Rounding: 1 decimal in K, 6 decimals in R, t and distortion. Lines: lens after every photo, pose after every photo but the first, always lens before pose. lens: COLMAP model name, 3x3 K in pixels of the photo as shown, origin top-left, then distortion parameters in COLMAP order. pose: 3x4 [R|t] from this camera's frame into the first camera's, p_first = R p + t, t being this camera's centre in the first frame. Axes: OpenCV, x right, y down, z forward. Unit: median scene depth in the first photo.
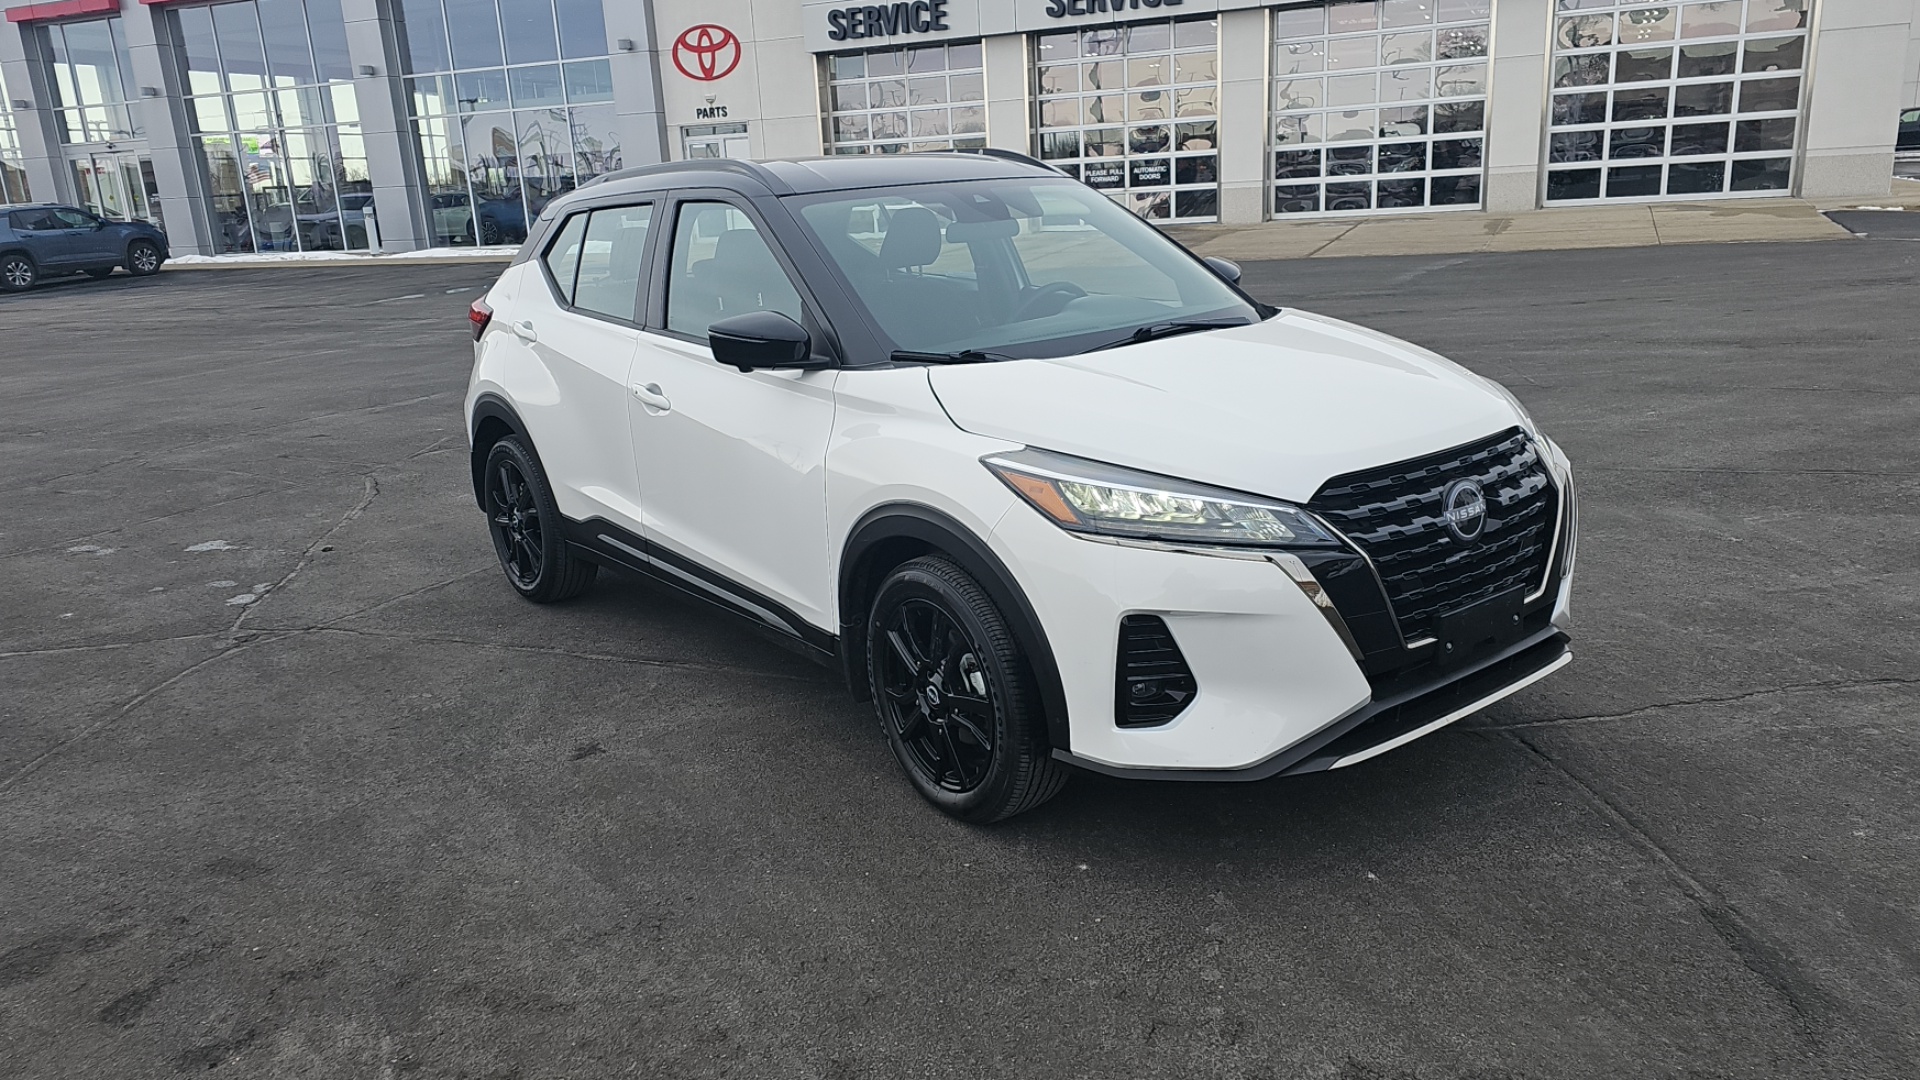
lens RADIAL K [[1363.6, 0, 954.5], [0, 1363.6, 576.2], [0, 0, 1]] dist [0.067642, -0.060786]
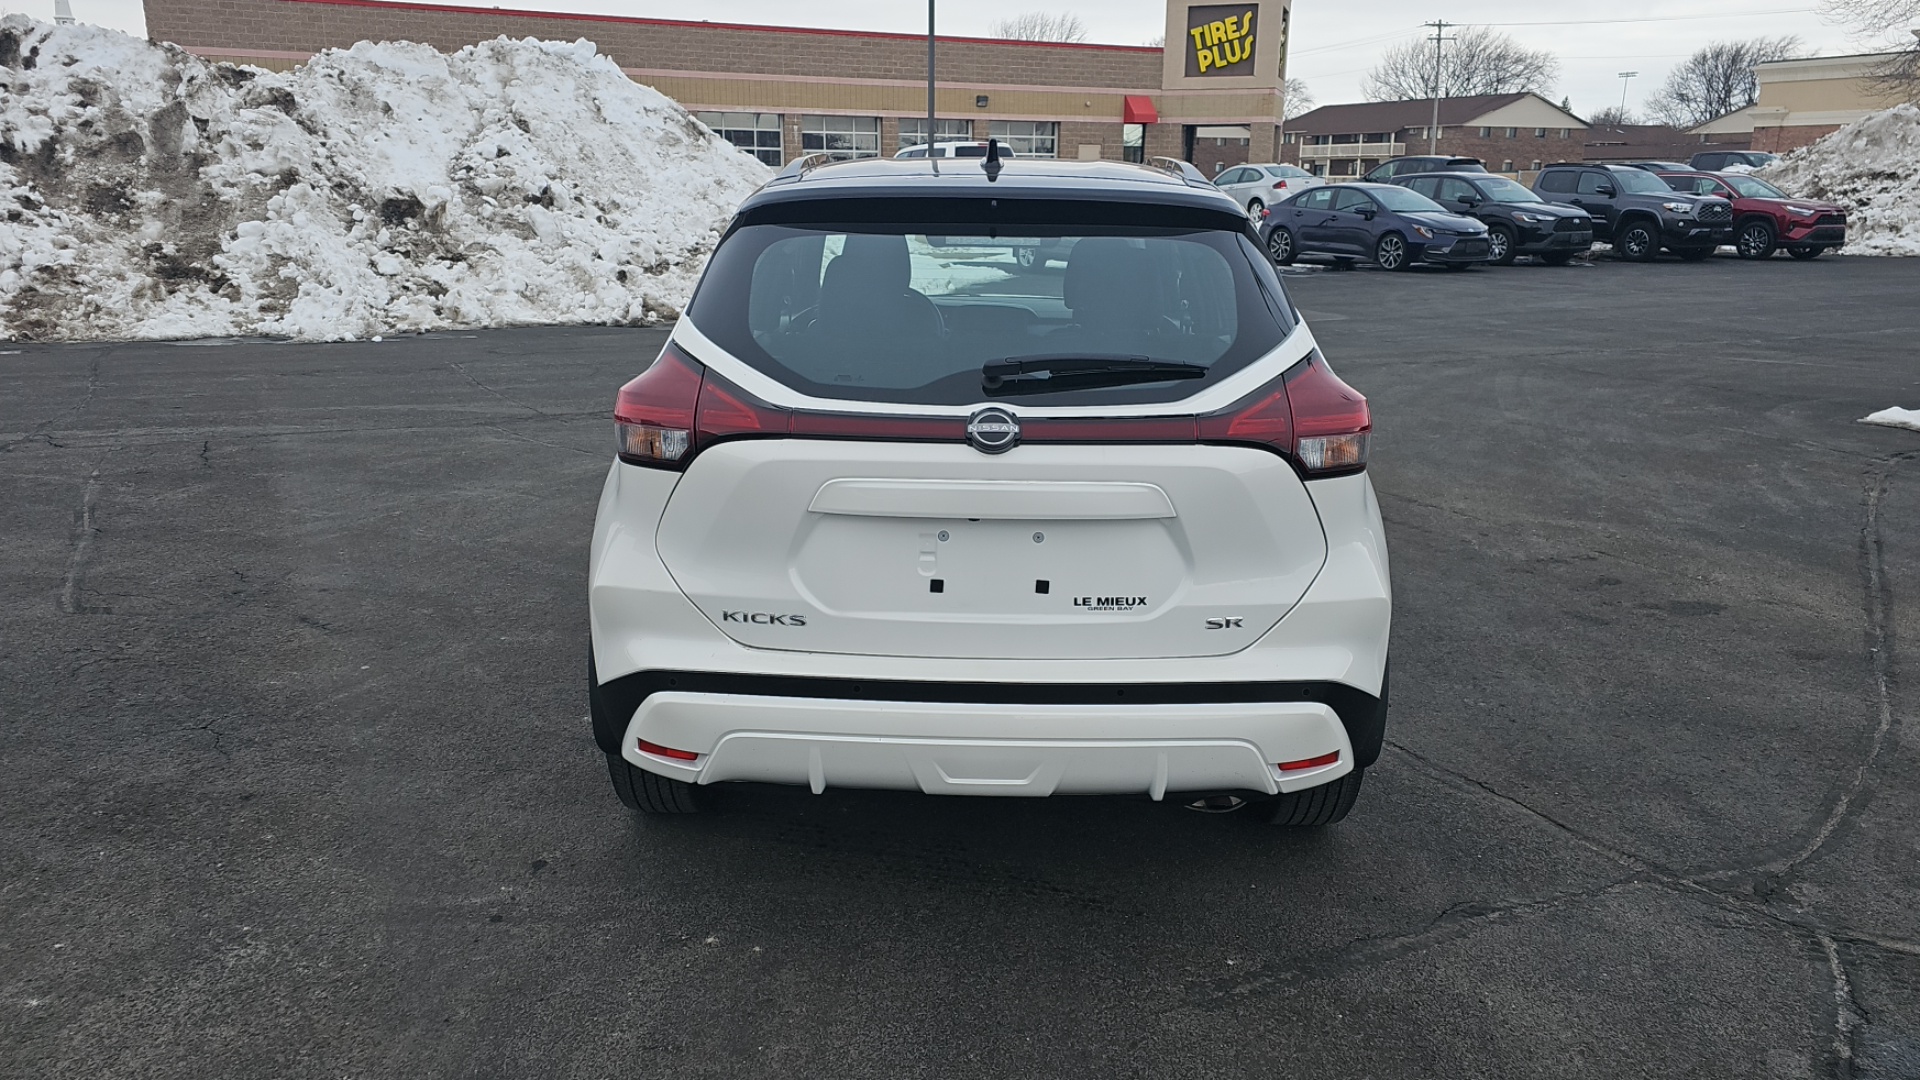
lens RADIAL K [[1354.4, 0, 957.3], [0, 1354.4, 567.7], [0, 0, 1]] dist [0.056285, -0.037940]
pose [[-0.775664, -0.129570, 0.617703, -0.715708], [0.205368, 0.873626, 0.441137, -0.514580], [-0.596800, 0.469030, -0.651030, 1.877730]]
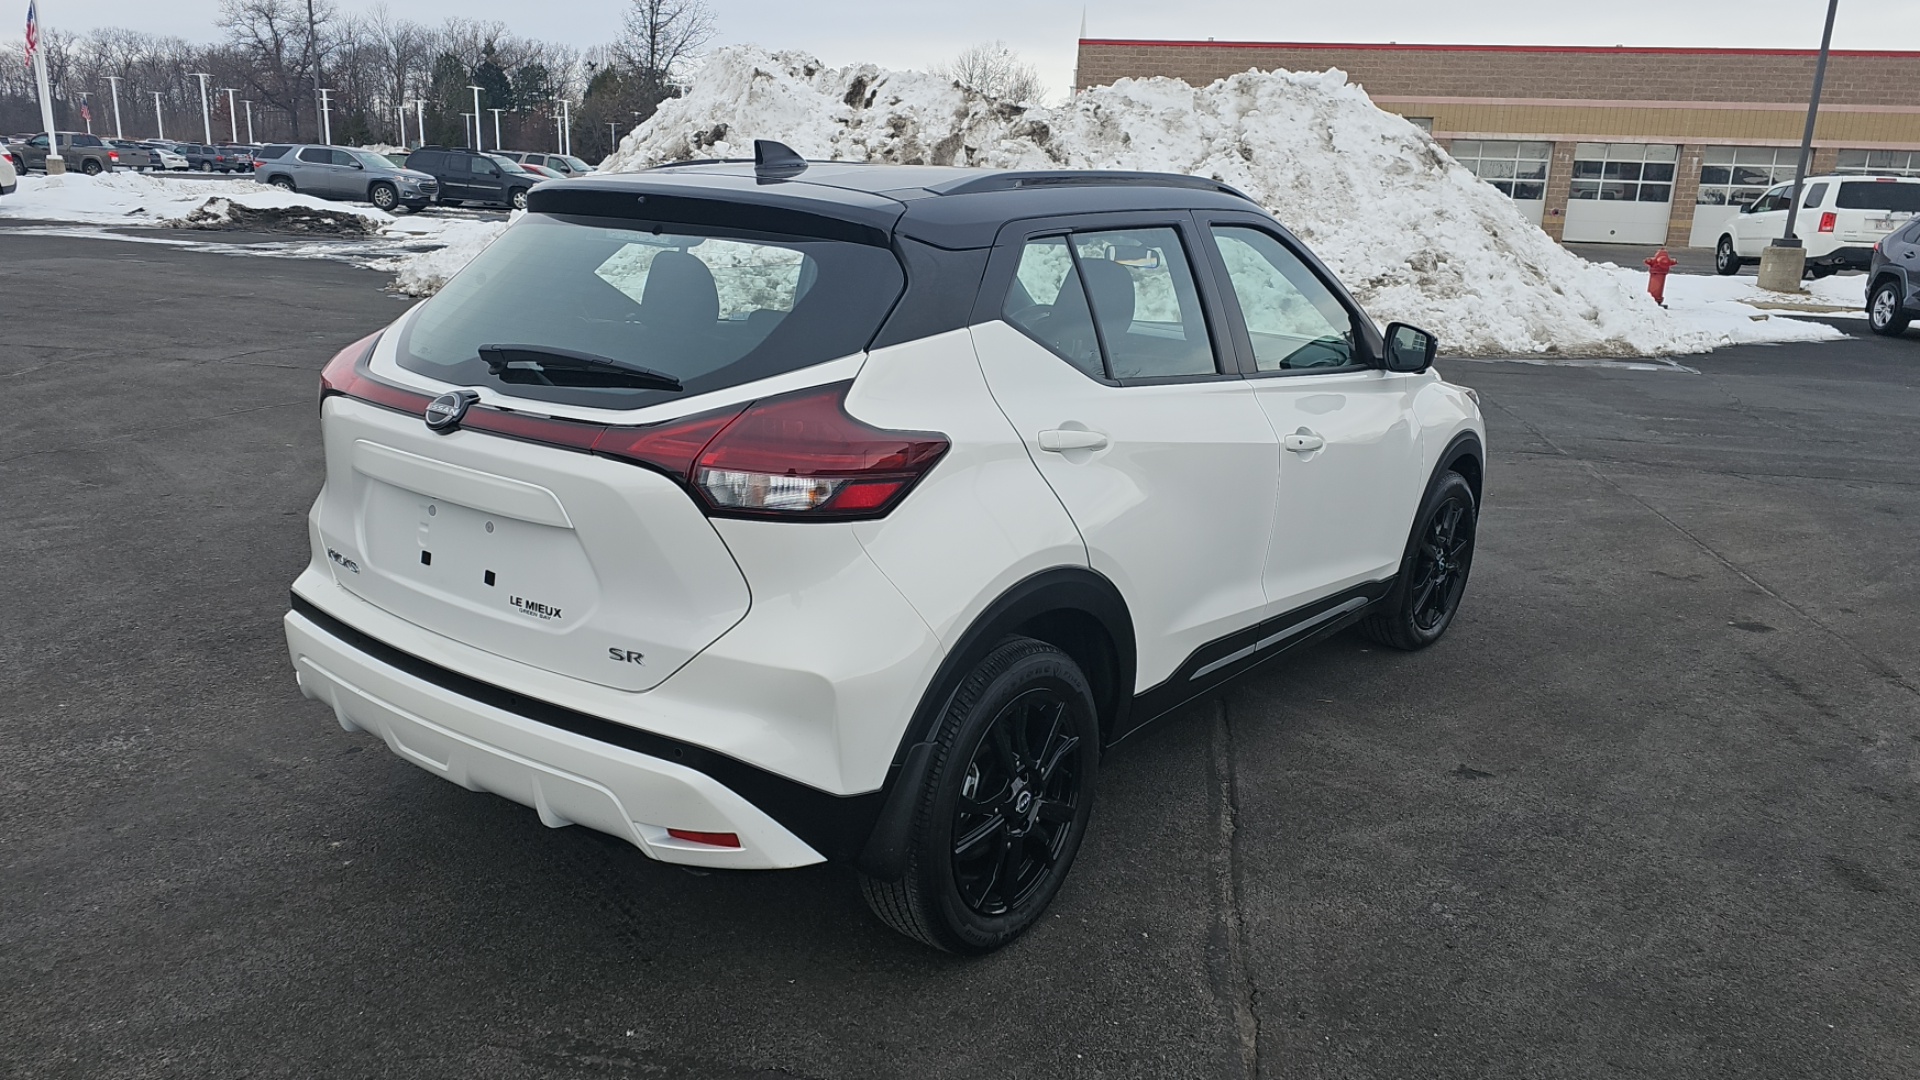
lens RADIAL K [[1361.7, 0, 960.0], [0, 1361.7, 540.0], [0, 0, 1]] dist [0.062760, -0.048337]
pose [[-0.253929, -0.200361, 0.946243, -1.000627], [0.242255, 0.933951, 0.262769, -0.353376], [-0.936393, 0.295957, -0.188619, 1.369330]]
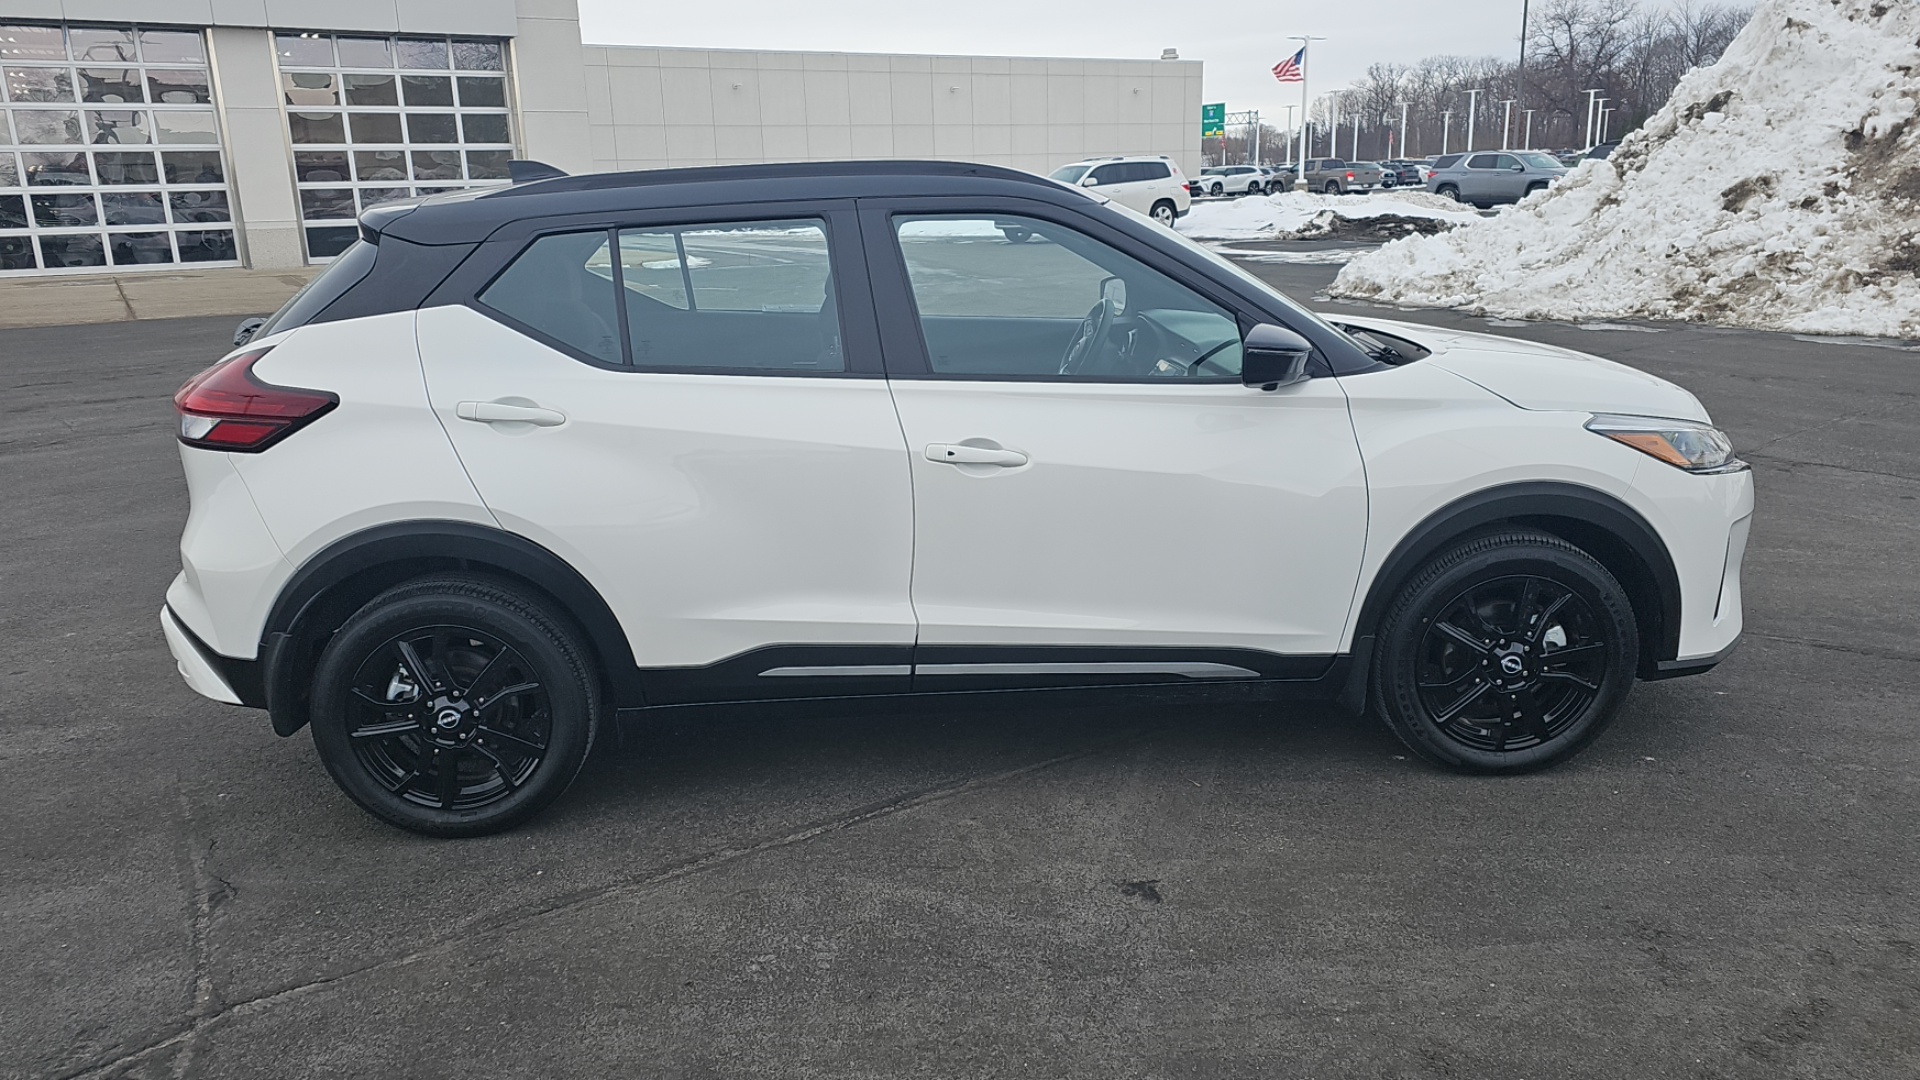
lens RADIAL K [[1379.2, 0, 960.0], [0, 1379.2, 540.0], [0, 0, 1]] dist [0.066210, -0.049337]
pose [[0.561438, -0.172220, 0.809399, -0.865793], [0.229471, 0.972147, 0.047676, -0.120478], [-0.795066, 0.158967, 0.585320, 0.536641]]
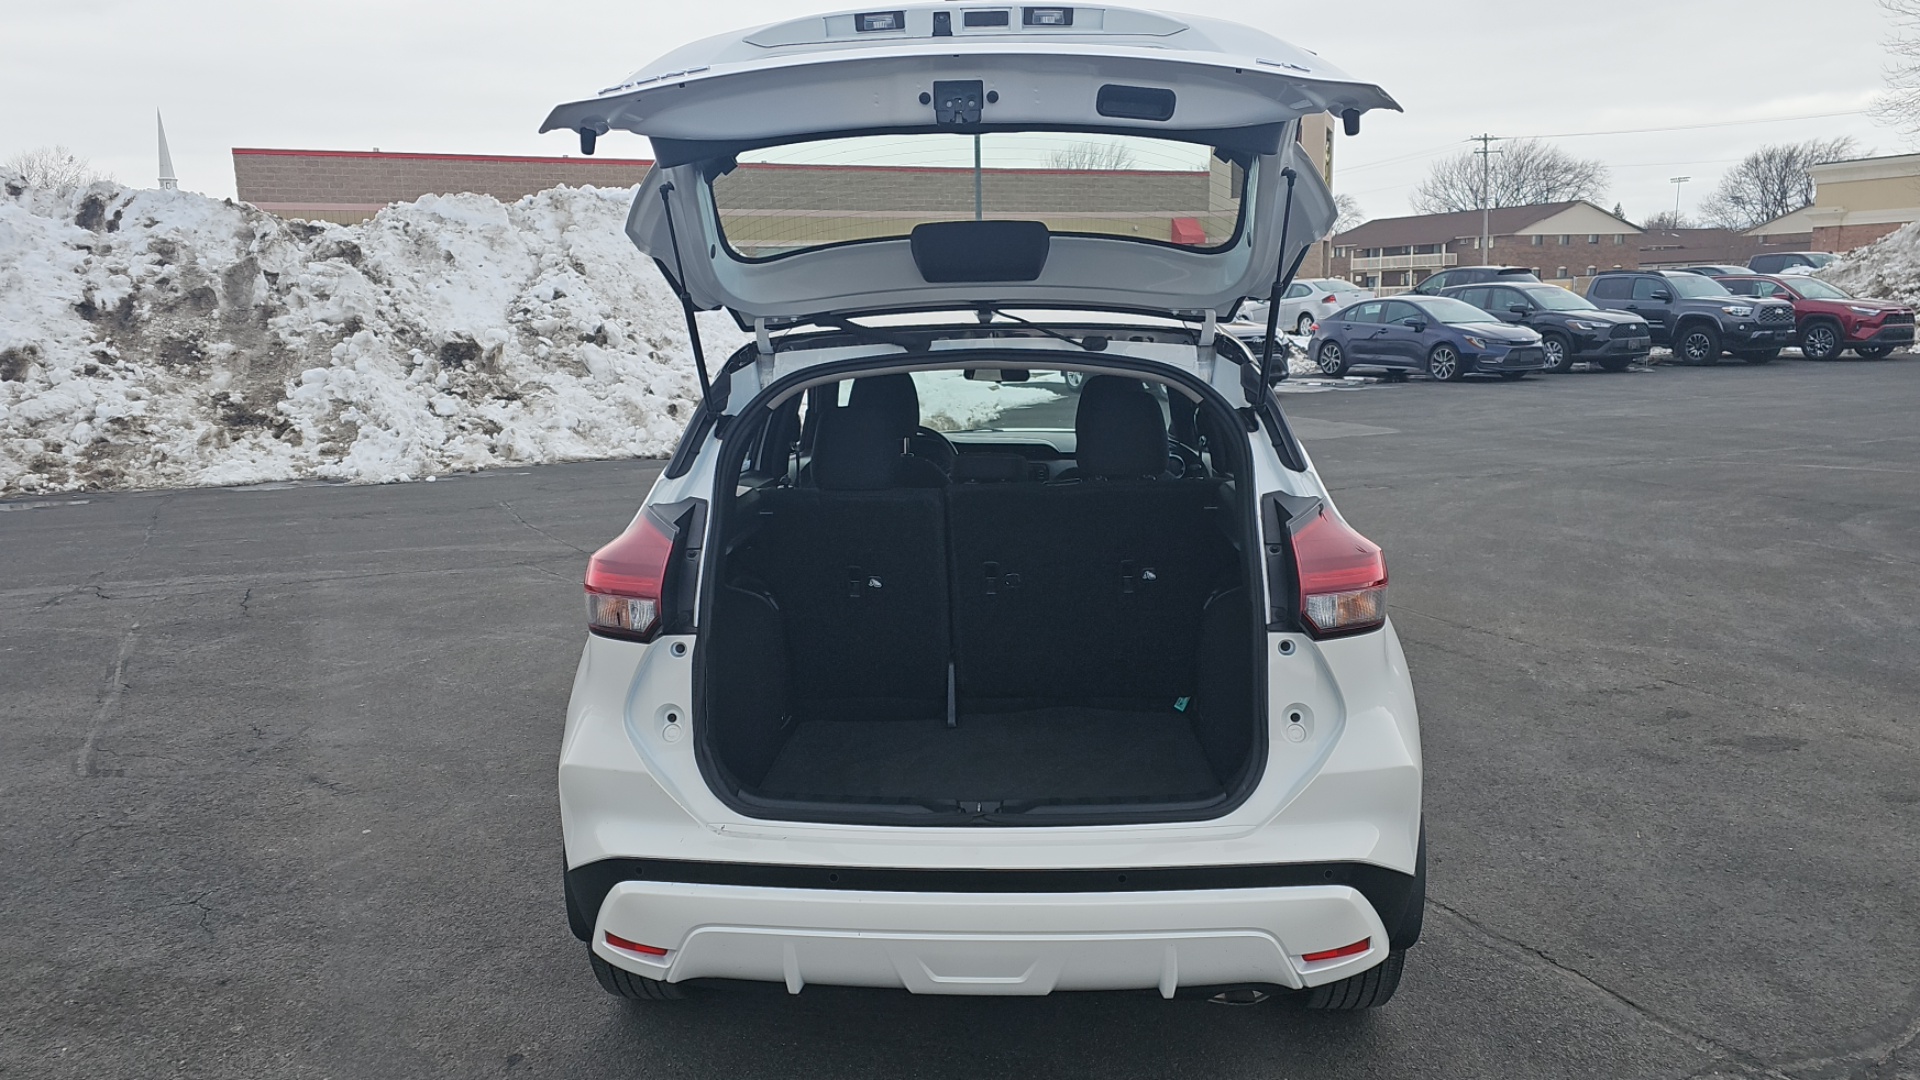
lens RADIAL K [[1354.4, 0, 957.3], [0, 1354.4, 567.7], [0, 0, 1]] dist [0.056285, -0.037940]
pose [[-0.747890, -0.061025, 0.661012, -0.715750], [0.240650, 0.903104, 0.355655, -0.512315], [-0.618666, 0.425063, -0.660737, 1.819932]]
